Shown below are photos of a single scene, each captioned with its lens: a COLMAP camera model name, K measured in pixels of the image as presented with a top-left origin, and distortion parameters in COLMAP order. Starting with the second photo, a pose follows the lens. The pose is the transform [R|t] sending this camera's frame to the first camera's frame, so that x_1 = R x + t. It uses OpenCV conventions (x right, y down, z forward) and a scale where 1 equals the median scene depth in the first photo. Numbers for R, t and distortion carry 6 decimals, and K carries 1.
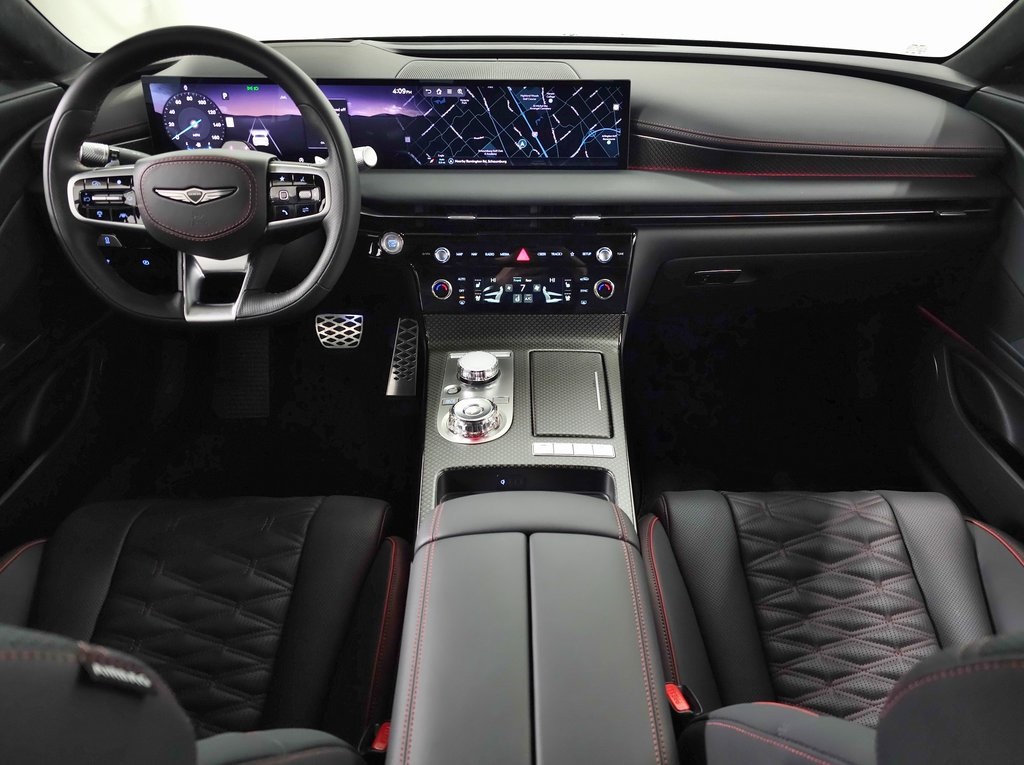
lens RADIAL K [[710.5, 0, 511.9], [0, 710.5, 391.1], [0, 0, 1]] dist [0.030181, -0.029320]
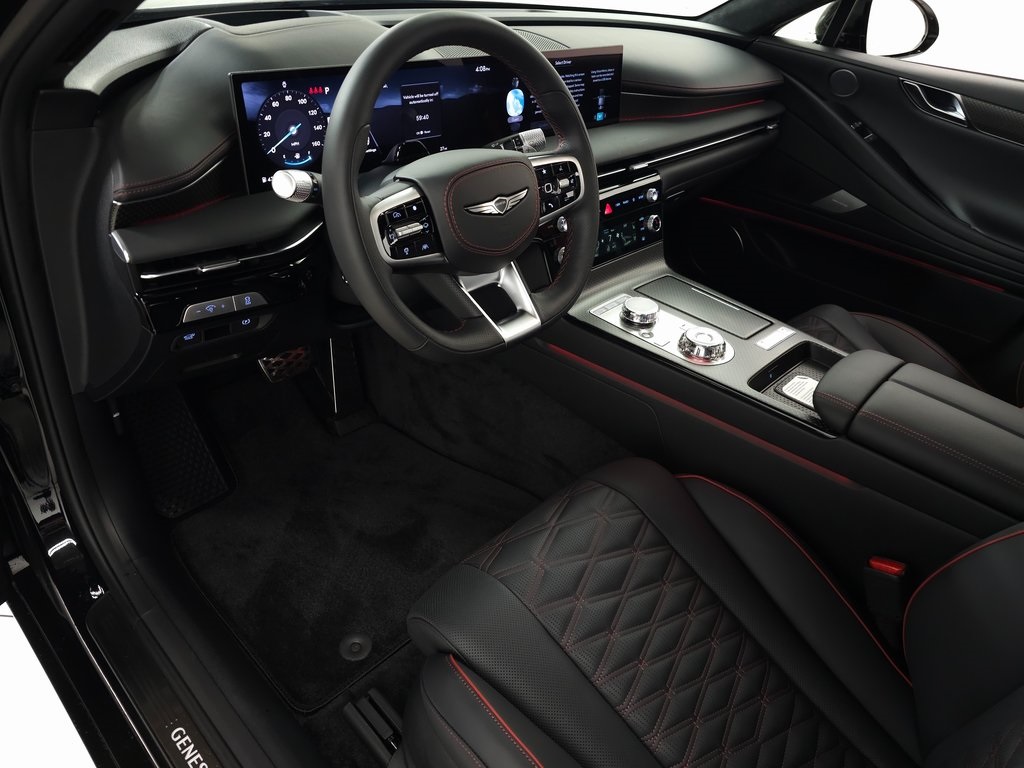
lens RADIAL K [[710.5, 0, 512.5], [0, 710.5, 377.9], [0, 0, 1]] dist [0.030181, -0.029320]
pose [[0.690555, -0.346582, 0.634834, -0.879395], [0.312879, 0.934486, 0.169833, -0.178141], [-0.652105, 0.081347, 0.753752, 0.274775]]
